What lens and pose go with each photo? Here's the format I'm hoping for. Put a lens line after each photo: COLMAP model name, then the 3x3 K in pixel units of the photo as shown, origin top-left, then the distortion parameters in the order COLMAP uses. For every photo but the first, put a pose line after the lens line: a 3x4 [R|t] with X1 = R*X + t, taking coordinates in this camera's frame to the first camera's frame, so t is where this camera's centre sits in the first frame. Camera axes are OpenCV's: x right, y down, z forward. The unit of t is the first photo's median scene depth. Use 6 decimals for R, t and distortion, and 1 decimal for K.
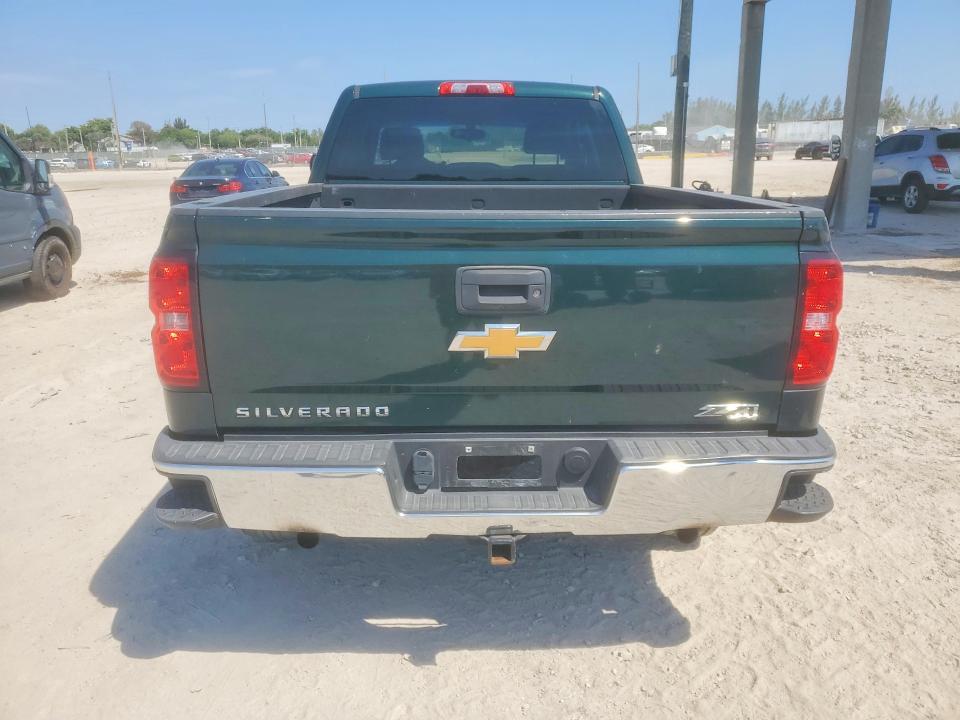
lens RADIAL K [[764.6, 0, 483.6], [0, 764.6, 353.3], [0, 0, 1]] dist [0.010438, 0.002638]
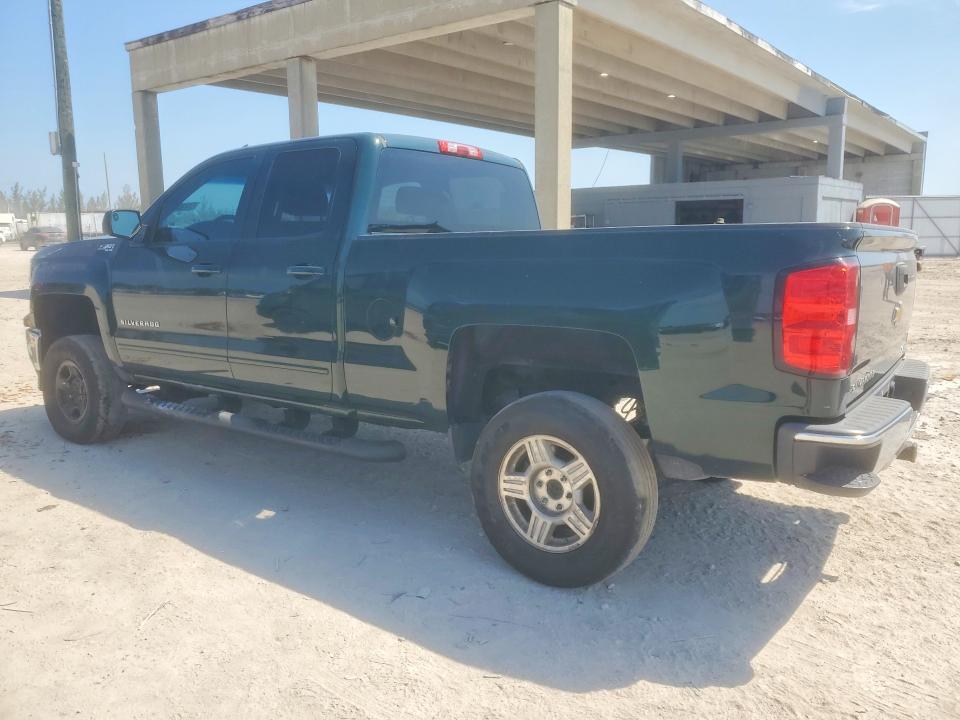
lens RADIAL K [[764.6, 0, 484.7], [0, 764.6, 366.0], [0, 0, 1]] dist [0.010438, 0.002638]
pose [[0.590552, -0.126762, 0.796981, -0.227694], [0.207716, 0.978188, 0.001669, -0.011879], [-0.779809, 0.164560, 0.604002, 0.098454]]
